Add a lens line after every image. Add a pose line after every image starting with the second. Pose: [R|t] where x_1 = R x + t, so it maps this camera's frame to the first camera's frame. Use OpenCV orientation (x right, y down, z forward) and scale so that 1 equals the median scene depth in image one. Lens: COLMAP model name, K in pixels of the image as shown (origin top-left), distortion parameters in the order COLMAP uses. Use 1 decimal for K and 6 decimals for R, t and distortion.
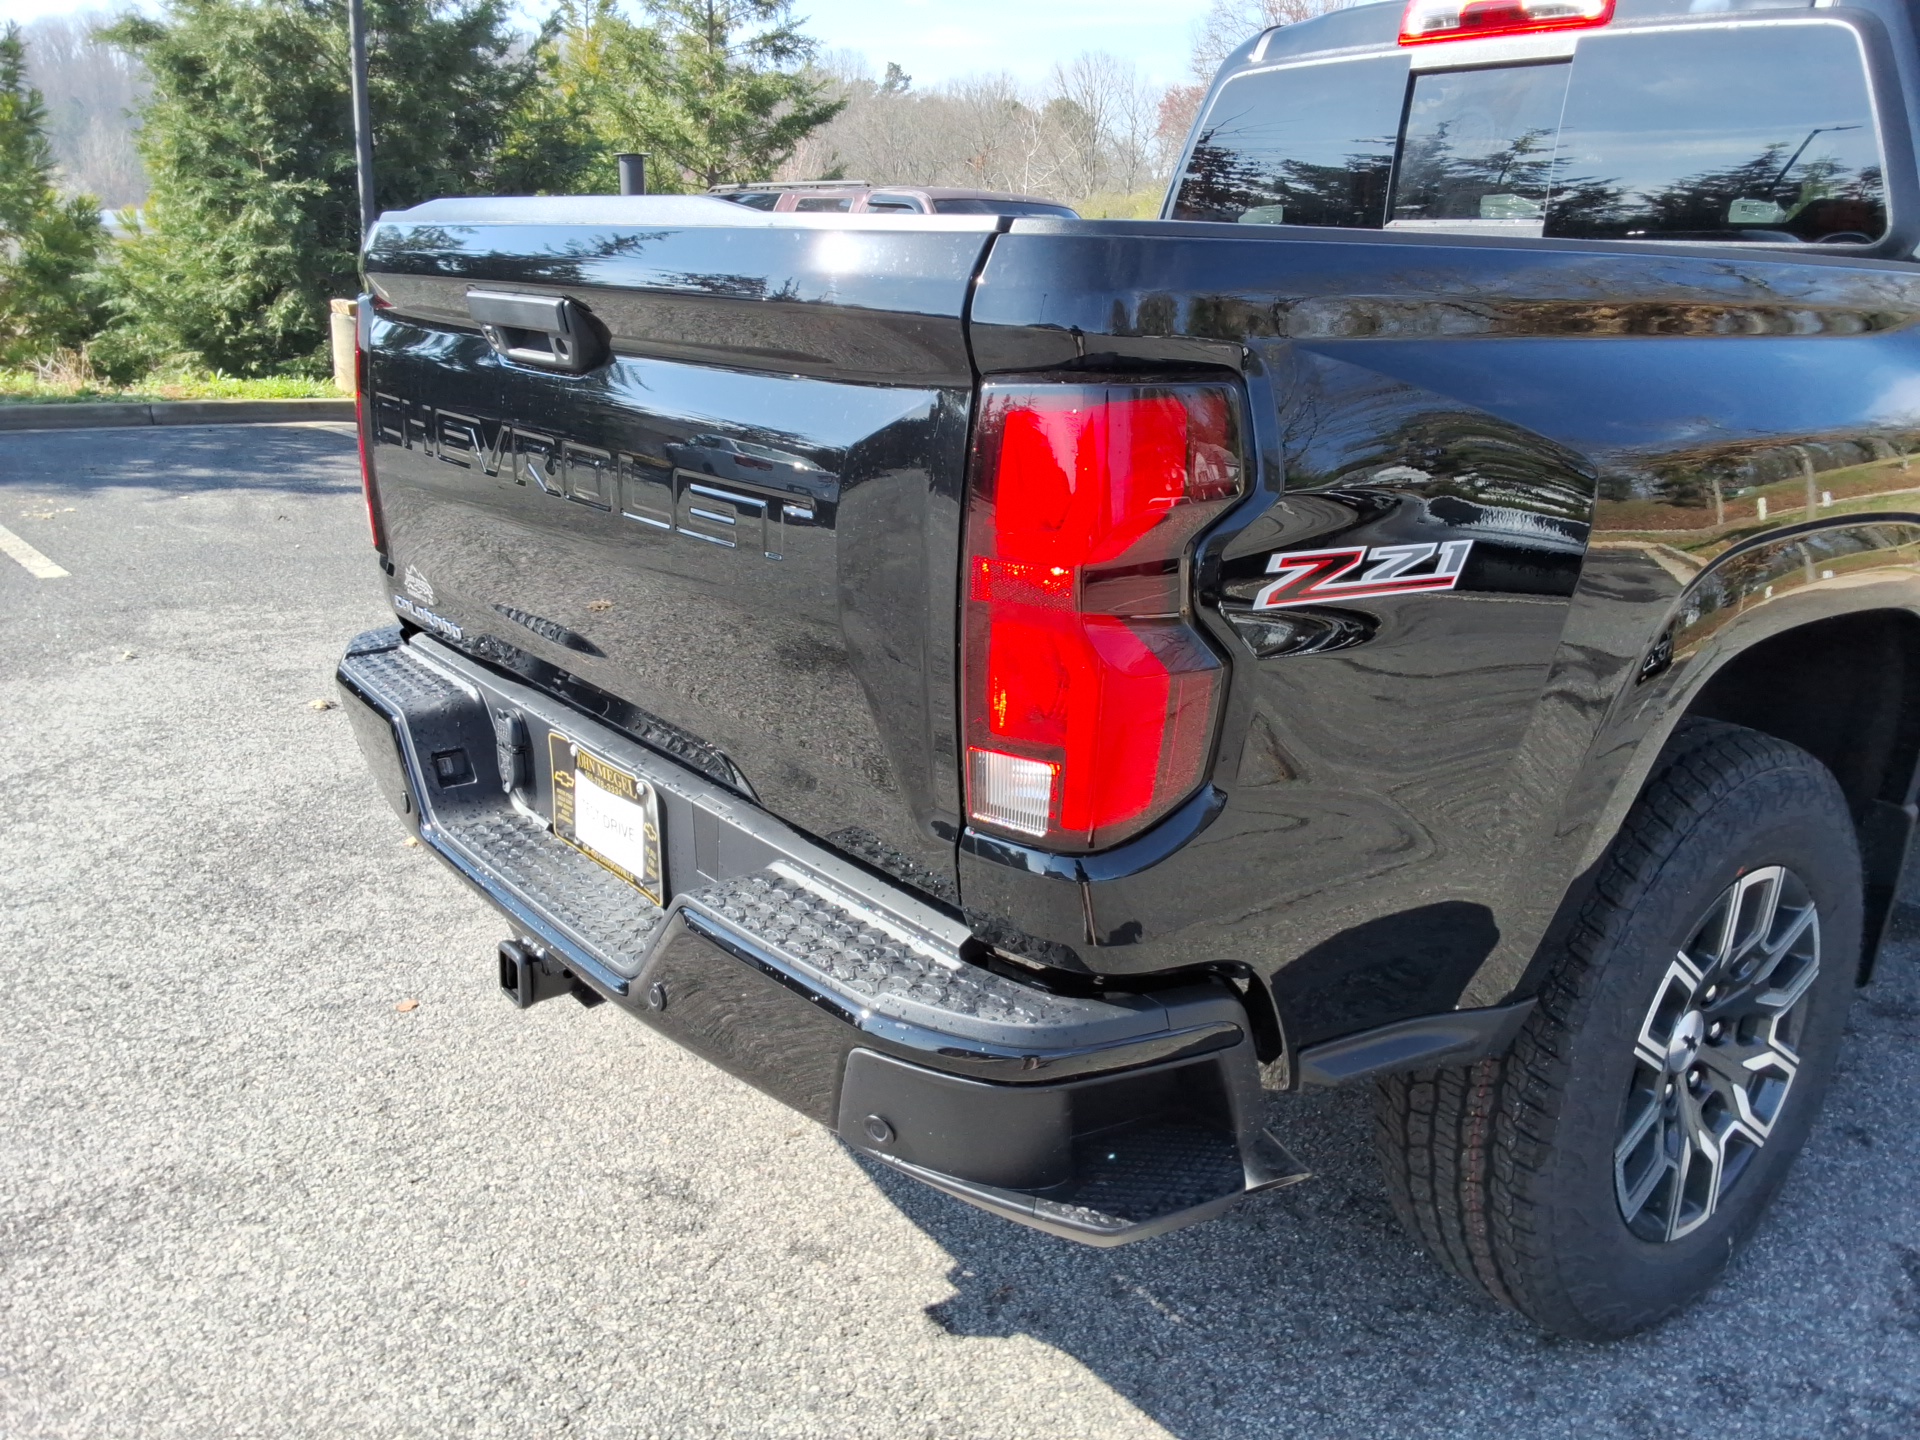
lens RADIAL K [[1536.4, 0, 985.0], [0, 1536.4, 695.1], [0, 0, 1]] dist [0.122388, -0.190381]
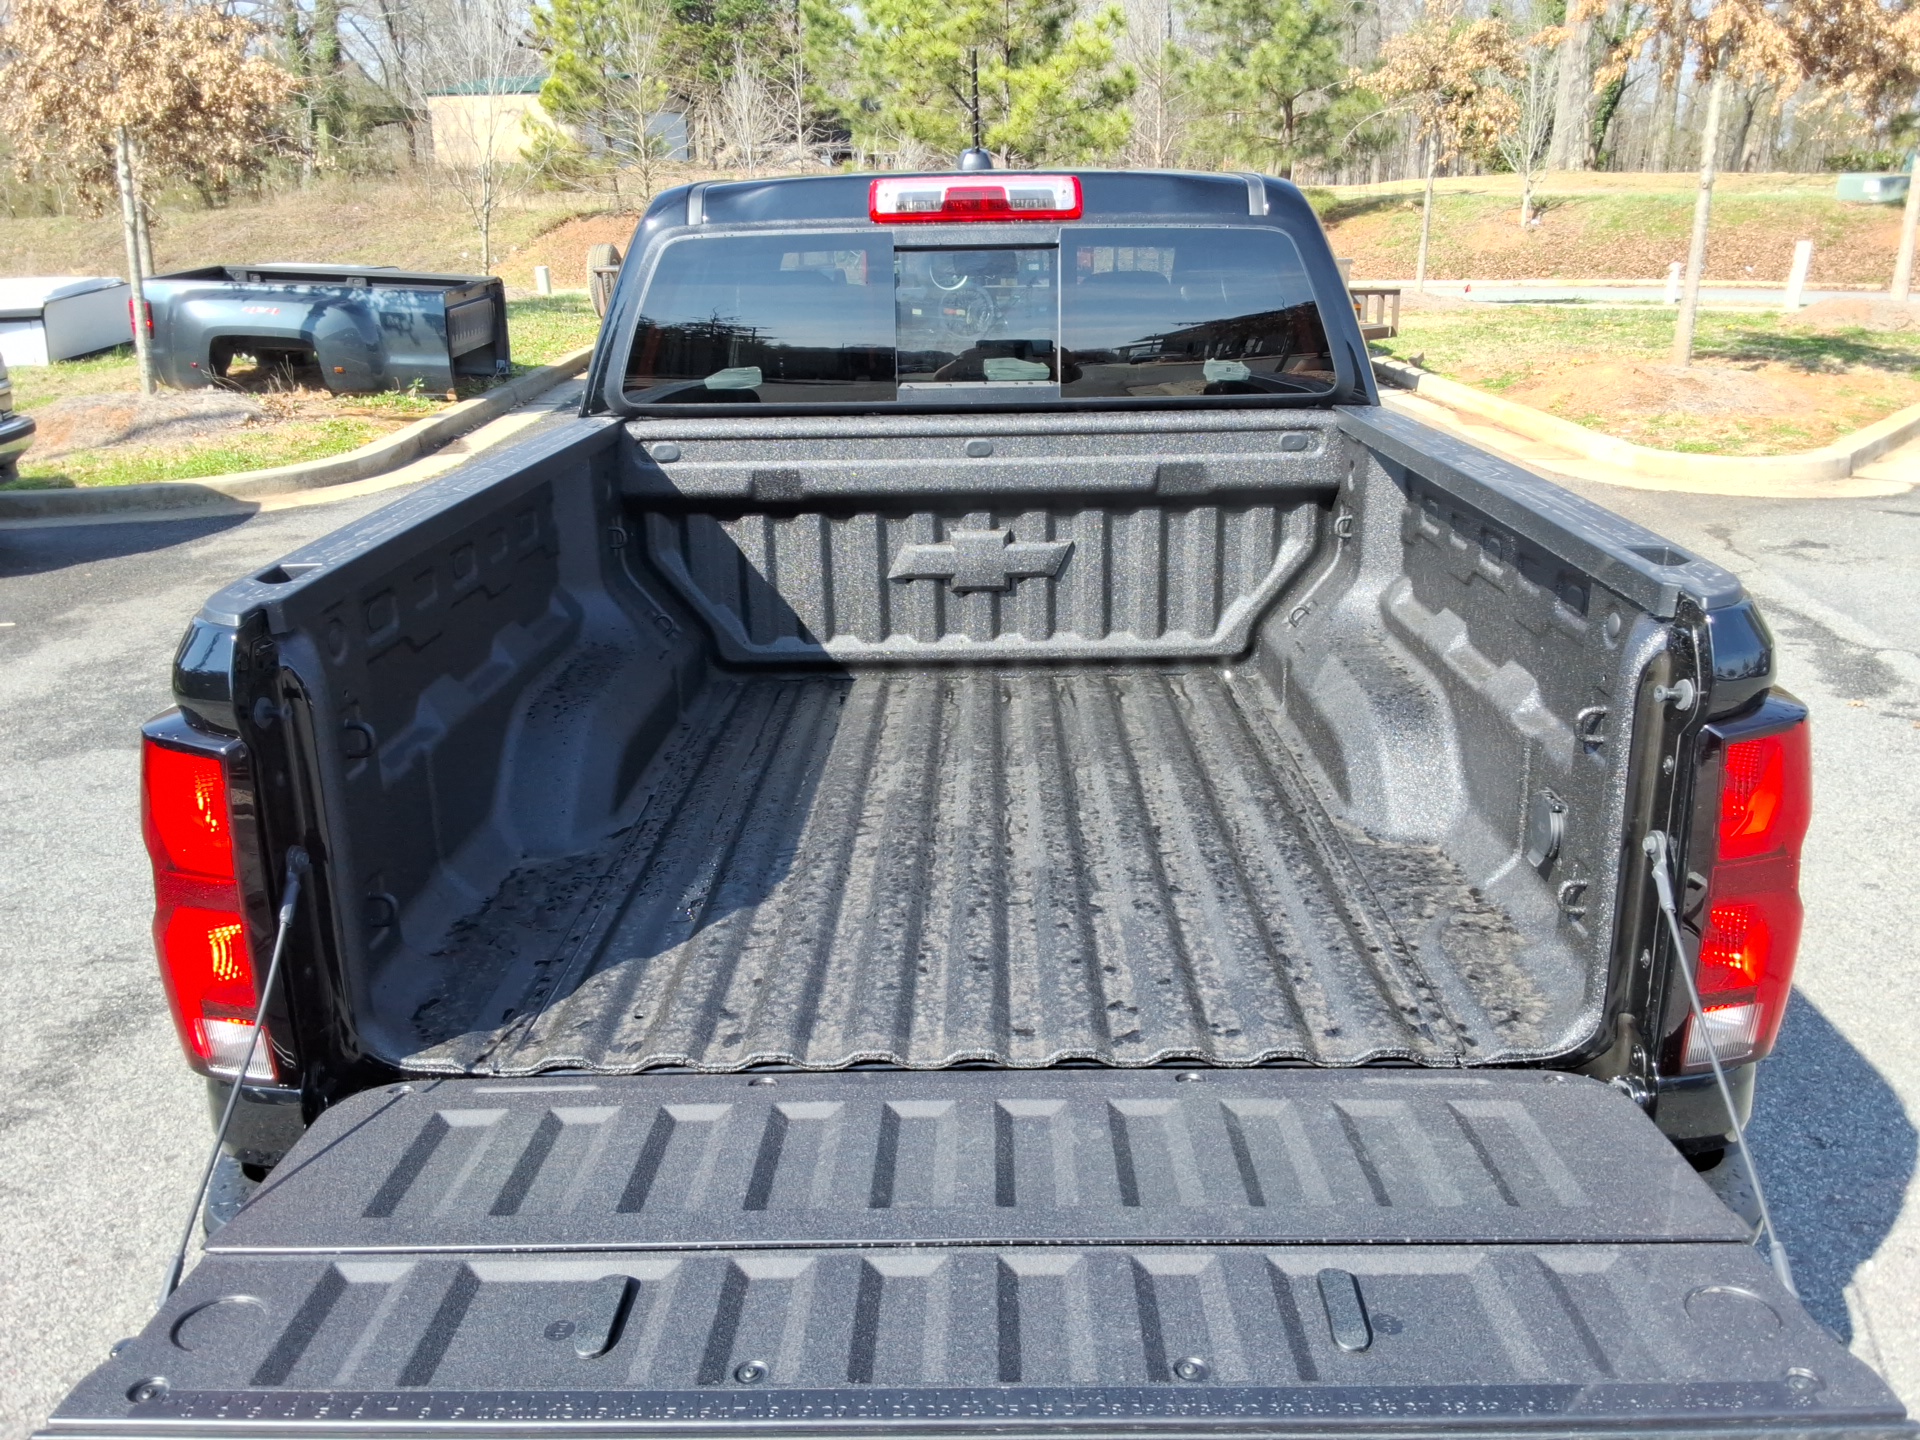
lens RADIAL K [[1539.1, 0, 975.4], [0, 1539.1, 703.2], [0, 0, 1]] dist [0.102528, -0.159376]
pose [[0.635986, -0.269745, 0.723021, -0.722880], [0.242039, 0.959368, 0.145019, -0.313785], [-0.732761, 0.082770, 0.675433, 0.346014]]
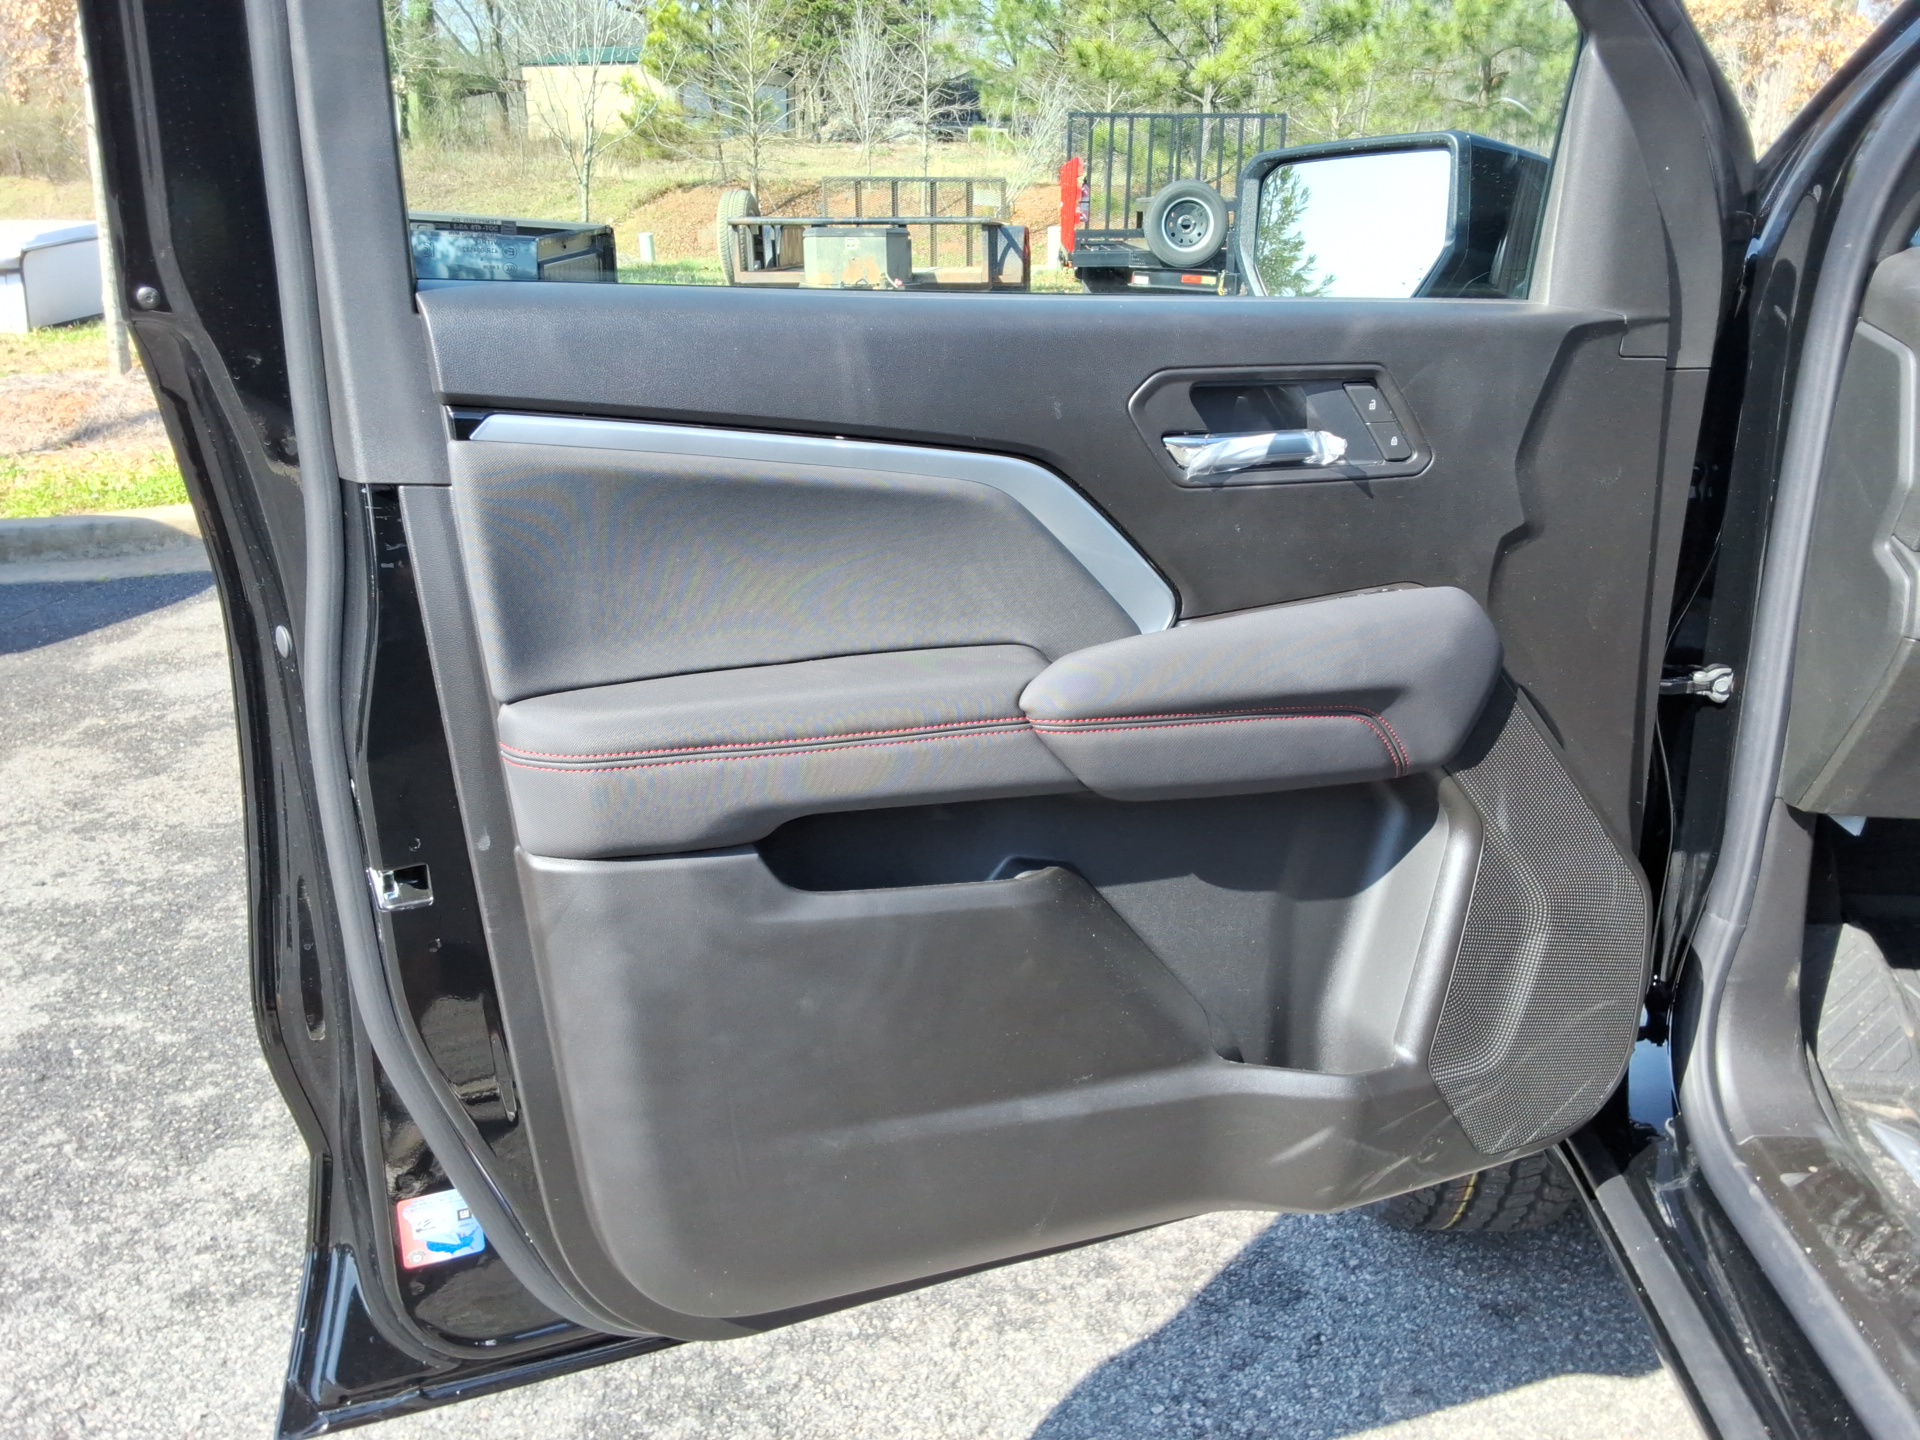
lens RADIAL K [[1536.7, 0, 974.8], [0, 1536.7, 710.4], [0, 0, 1]] dist [0.119060, -0.186925]
pose [[0.676523, -0.258155, 0.689691, 0.280258], [0.220512, 0.964584, 0.144746, -0.563220], [-0.702632, 0.054161, 0.709489, 1.973503]]
